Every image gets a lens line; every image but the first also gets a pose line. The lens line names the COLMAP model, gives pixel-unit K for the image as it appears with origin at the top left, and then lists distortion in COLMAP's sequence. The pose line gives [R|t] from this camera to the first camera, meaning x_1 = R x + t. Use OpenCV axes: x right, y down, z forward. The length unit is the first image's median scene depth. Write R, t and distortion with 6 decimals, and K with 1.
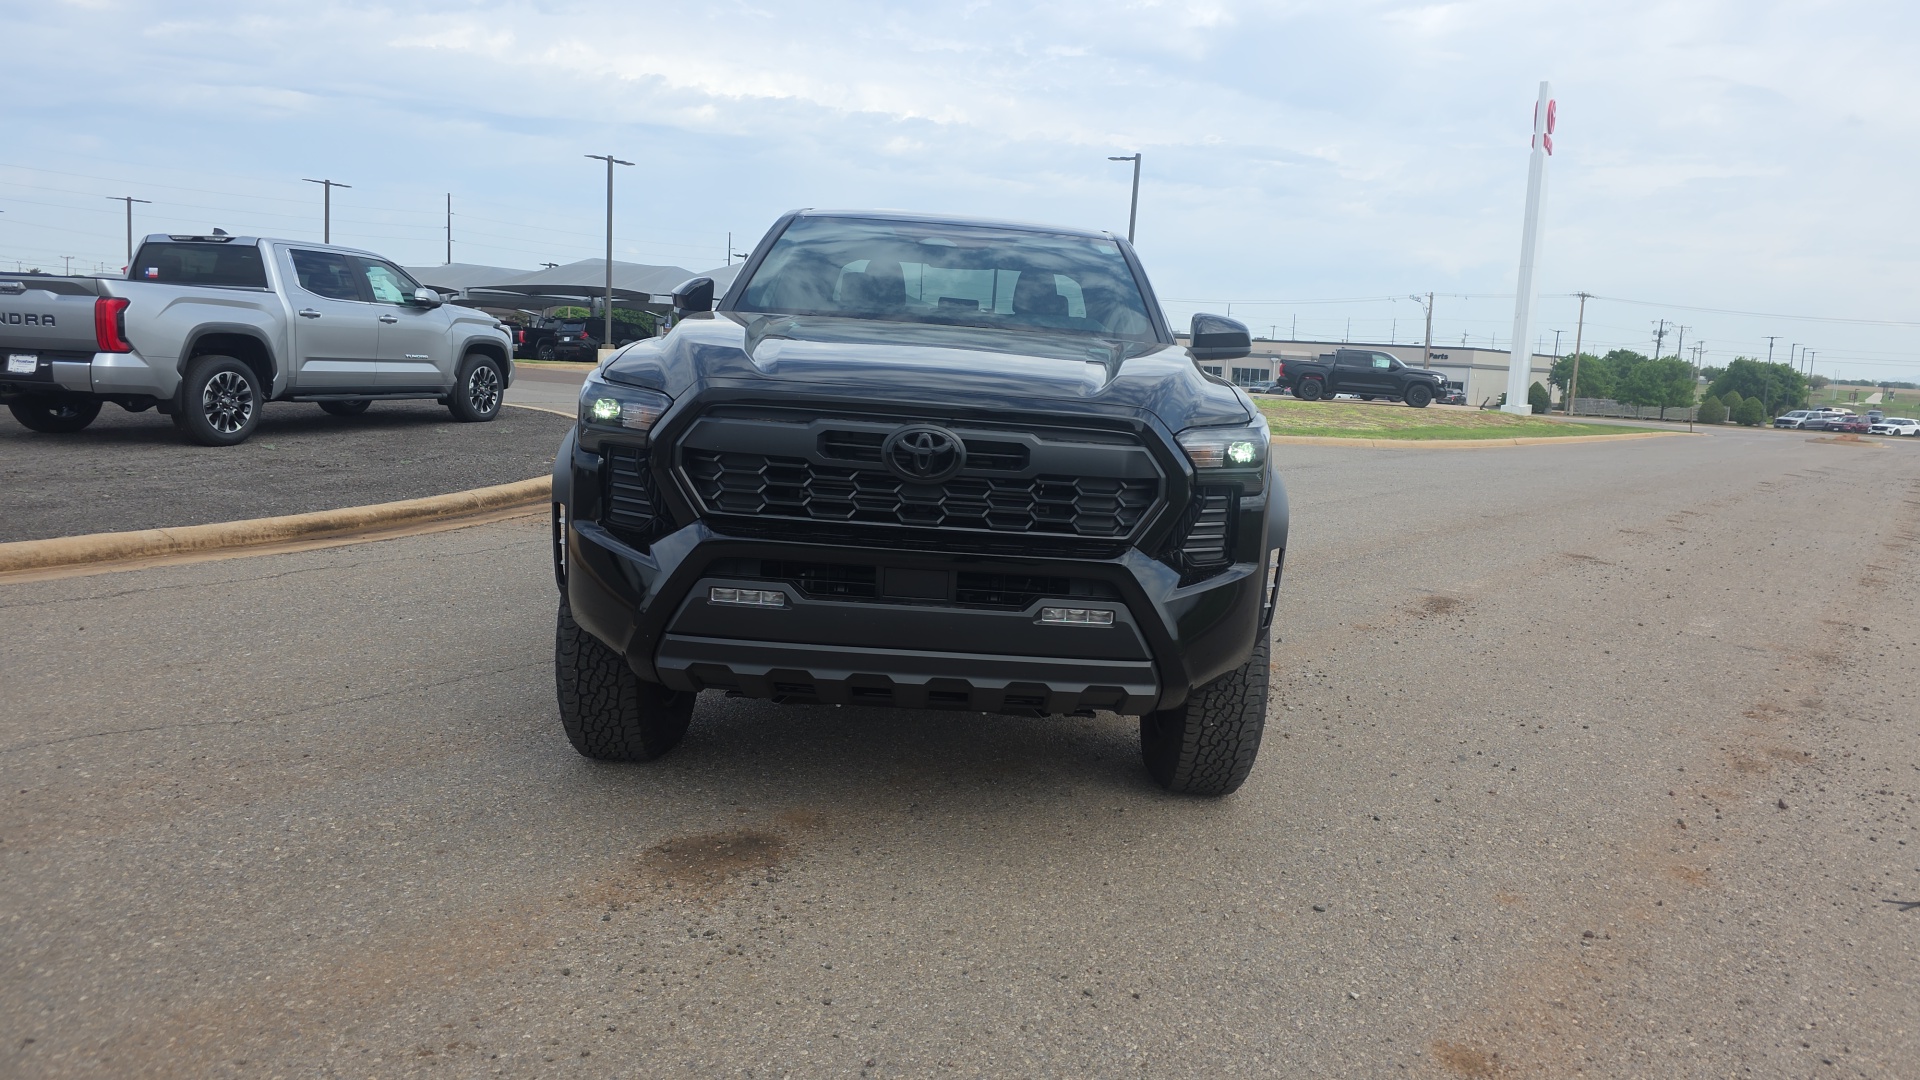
lens RADIAL K [[1336.5, 0, 961.6], [0, 1336.5, 502.6], [0, 0, 1]] dist [0.062572, -0.063476]
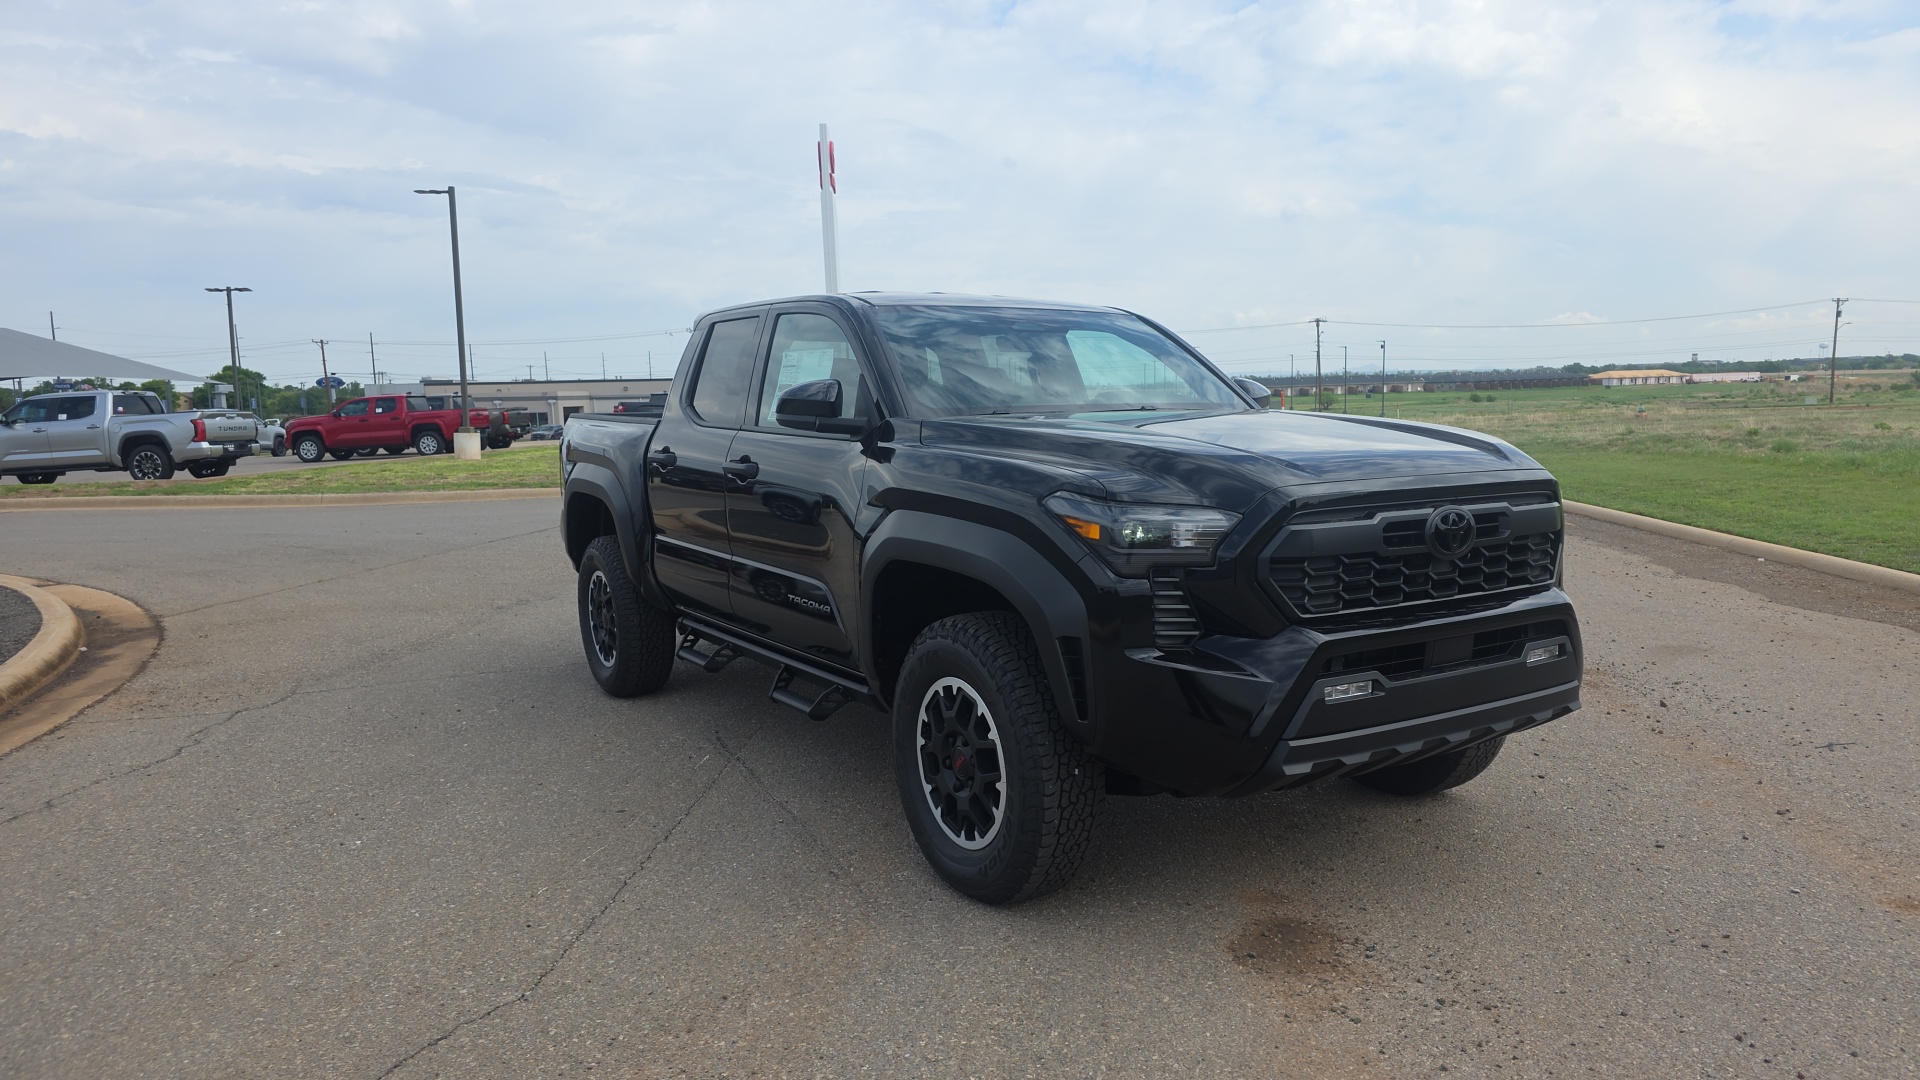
lens RADIAL K [[1339.8, 0, 1031.2], [0, 1339.8, 605.2], [0, 0, 1]] dist [0.040580, -0.043551]
pose [[0.824630, -0.161330, 0.542178, -0.690660], [0.133684, 0.986899, 0.090332, -0.091877], [-0.549648, -0.002010, 0.835394, 0.199046]]
